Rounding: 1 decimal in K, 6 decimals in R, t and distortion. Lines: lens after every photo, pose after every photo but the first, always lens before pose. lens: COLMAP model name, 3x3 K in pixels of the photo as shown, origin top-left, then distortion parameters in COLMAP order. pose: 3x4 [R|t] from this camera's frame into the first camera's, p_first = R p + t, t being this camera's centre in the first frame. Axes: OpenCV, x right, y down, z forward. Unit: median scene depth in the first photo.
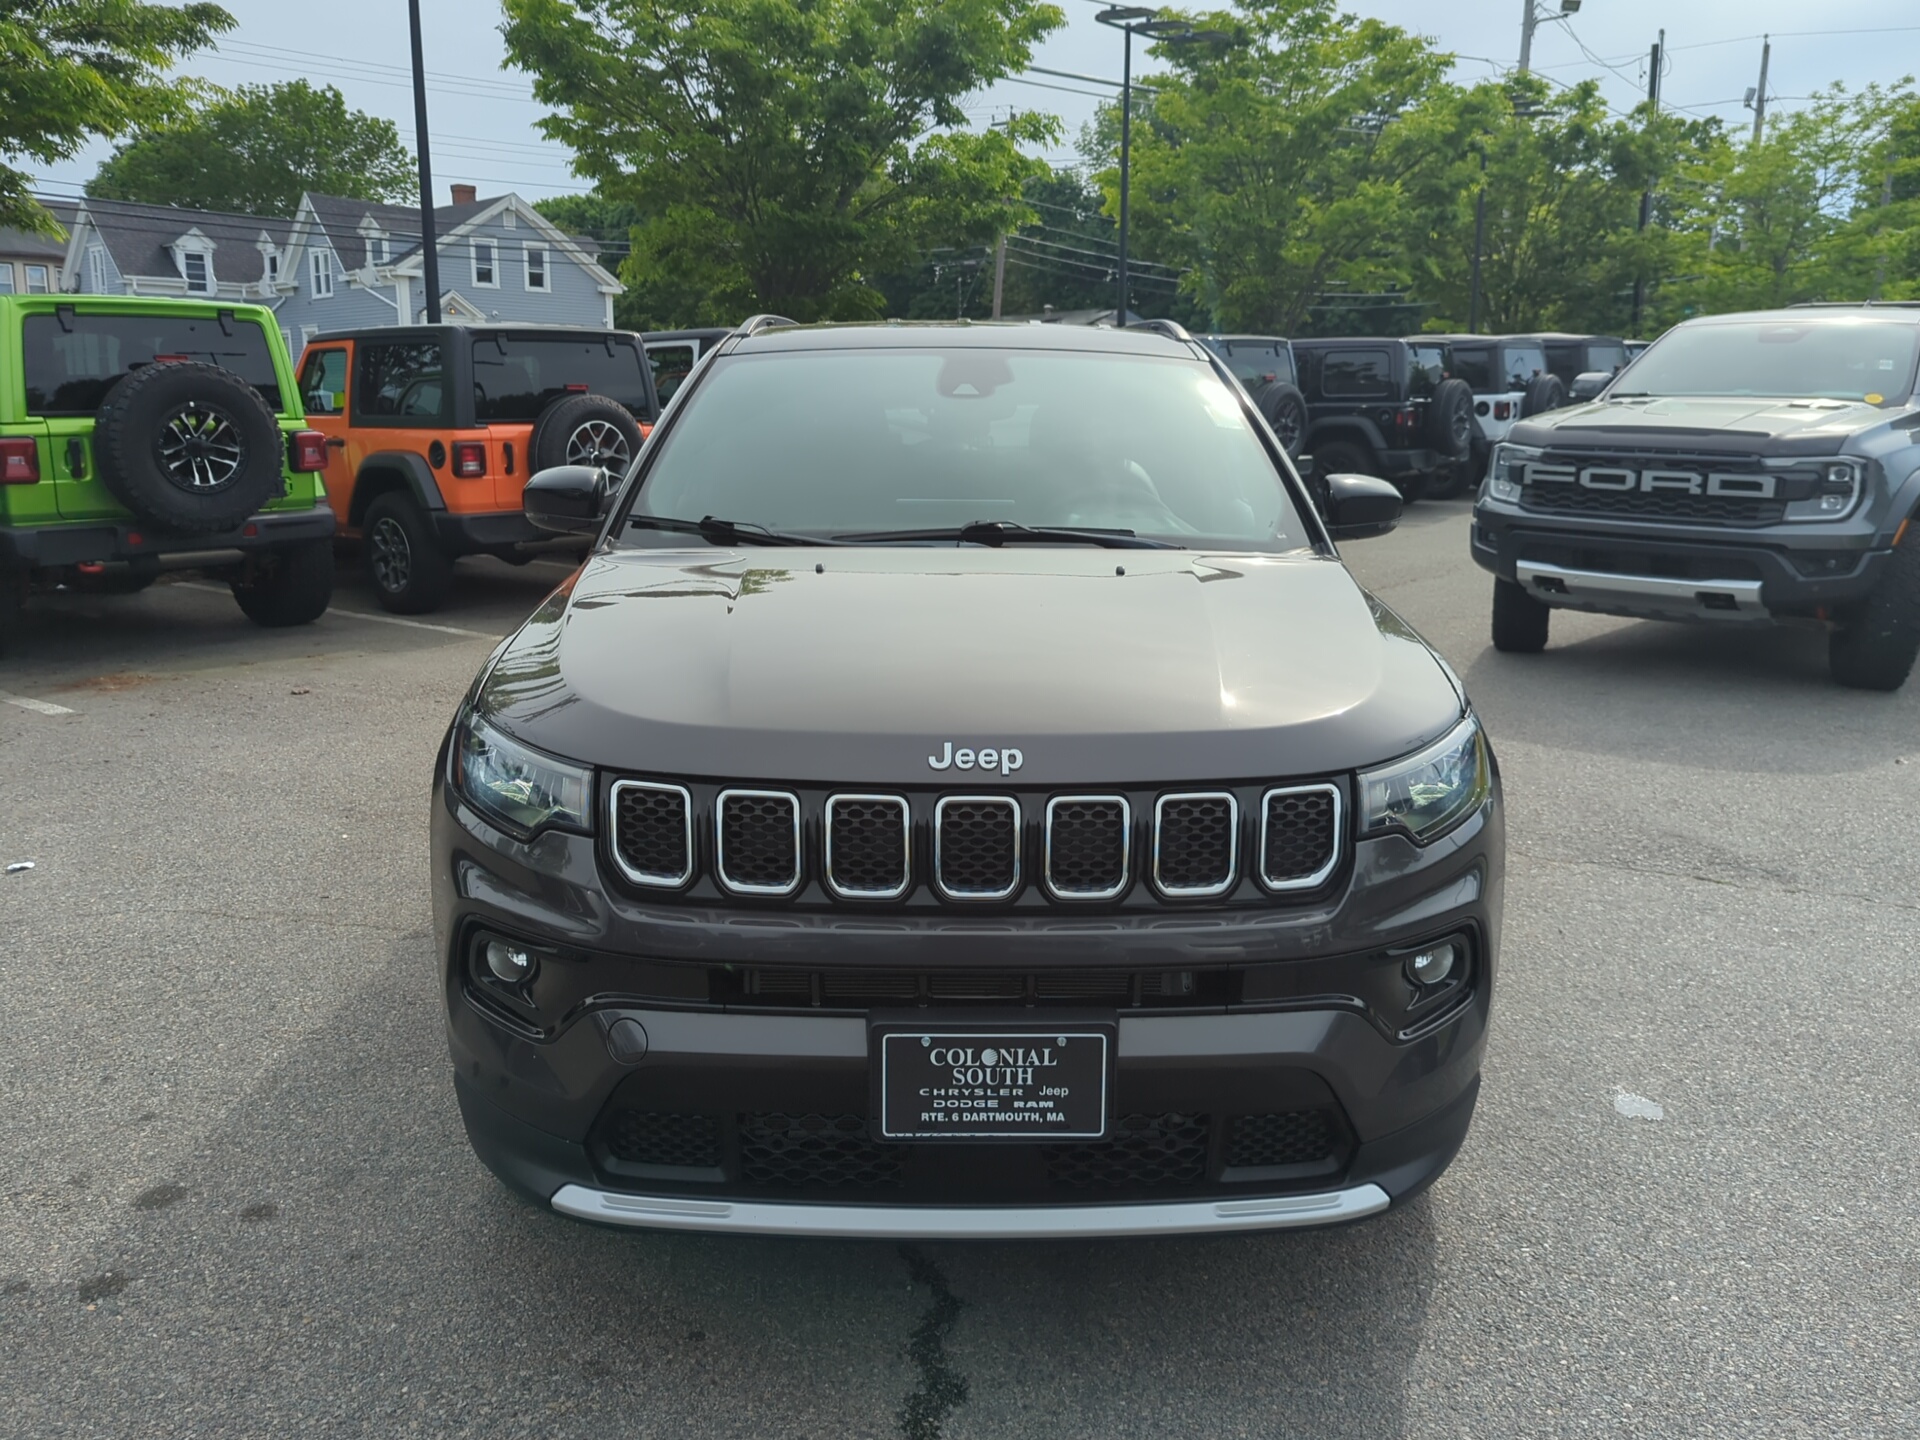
lens RADIAL K [[1552.6, 0, 977.6], [0, 1552.6, 687.3], [0, 0, 1]] dist [0.074550, -0.082181]
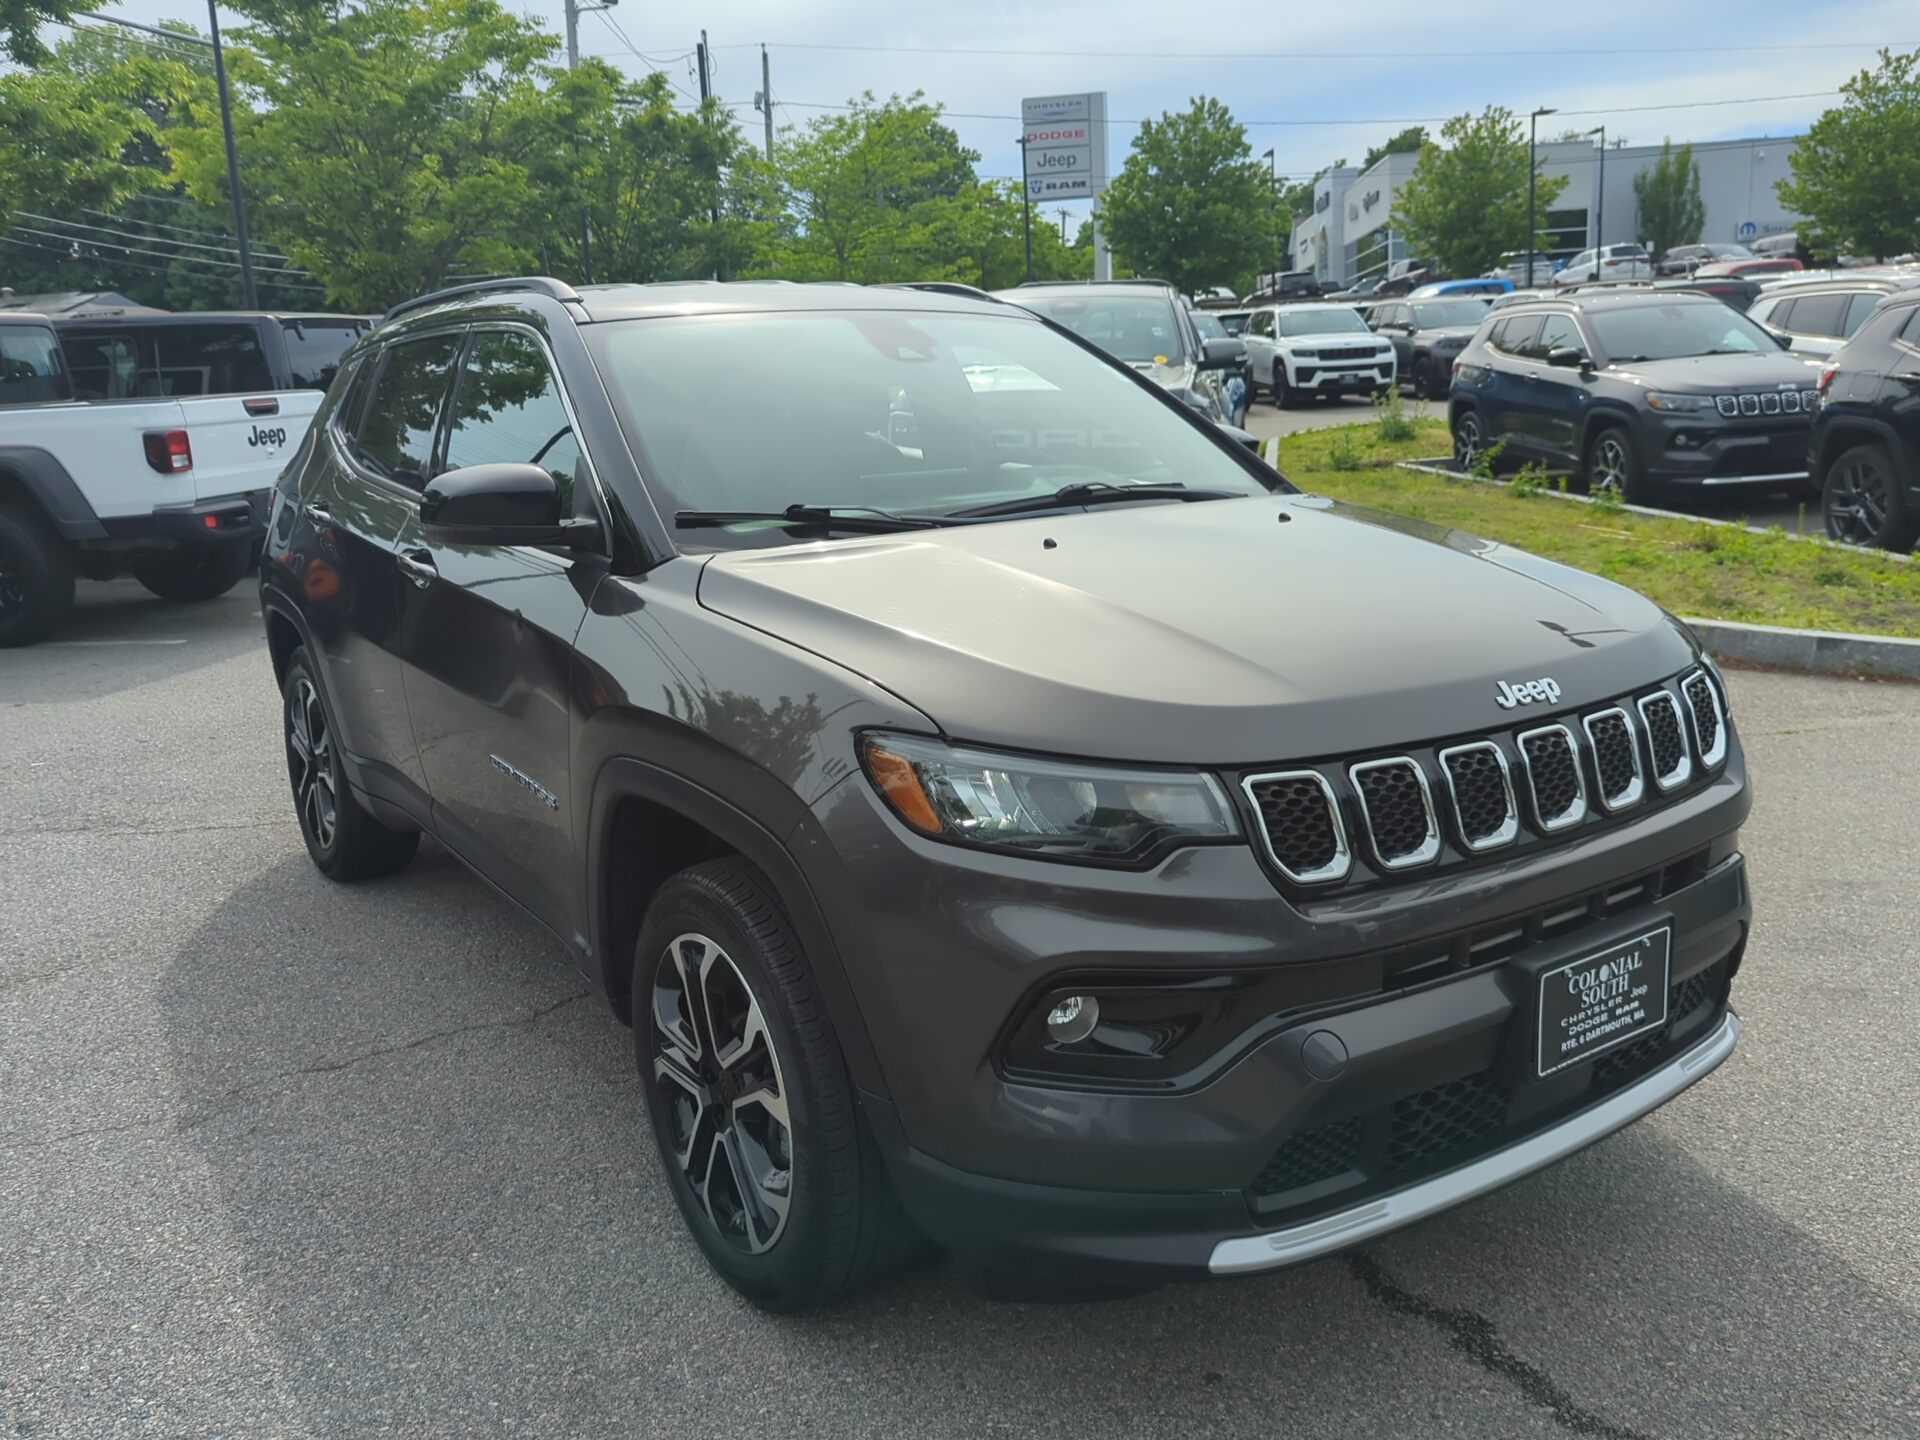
lens RADIAL K [[1552.6, 0, 977.6], [0, 1552.6, 687.3], [0, 0, 1]] dist [0.074550, -0.082181]
pose [[0.823988, -0.144242, 0.547939, -0.075185], [0.139553, 0.988928, 0.050471, -0.005162], [-0.549152, 0.034879, 0.834994, 0.030307]]
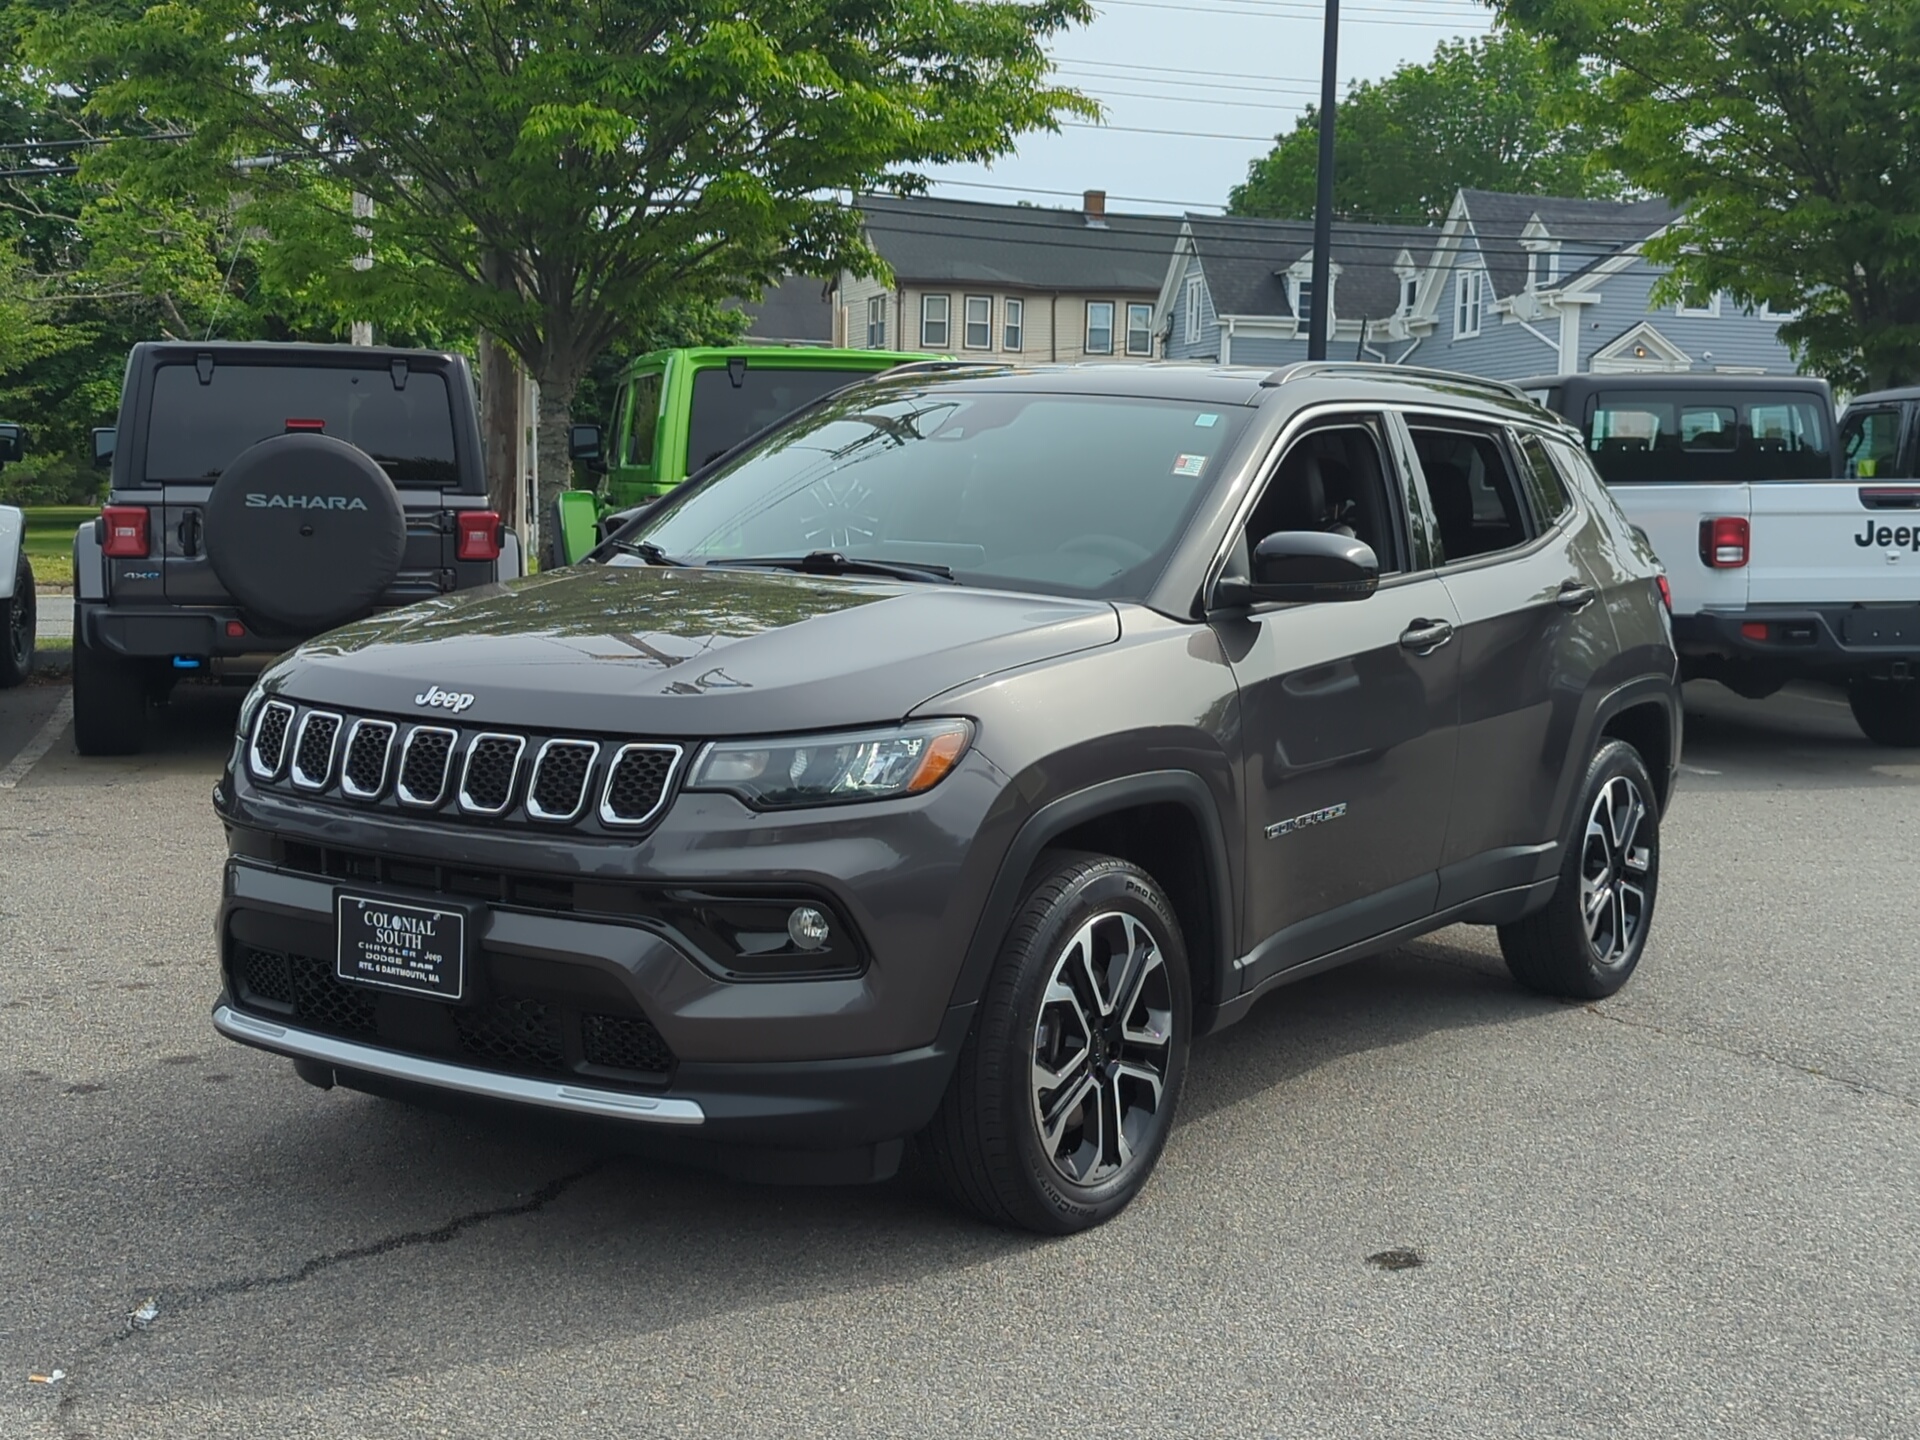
lens RADIAL K [[2562.5, 0, 987.0], [0, 2562.5, 642.3], [0, 0, 1]] dist [0.190825, -0.728305]
pose [[0.821509, 0.053104, -0.567718, 0.138560], [-0.122722, 0.988786, -0.085094, 0.011122], [0.556833, 0.139577, 0.818814, -0.044304]]
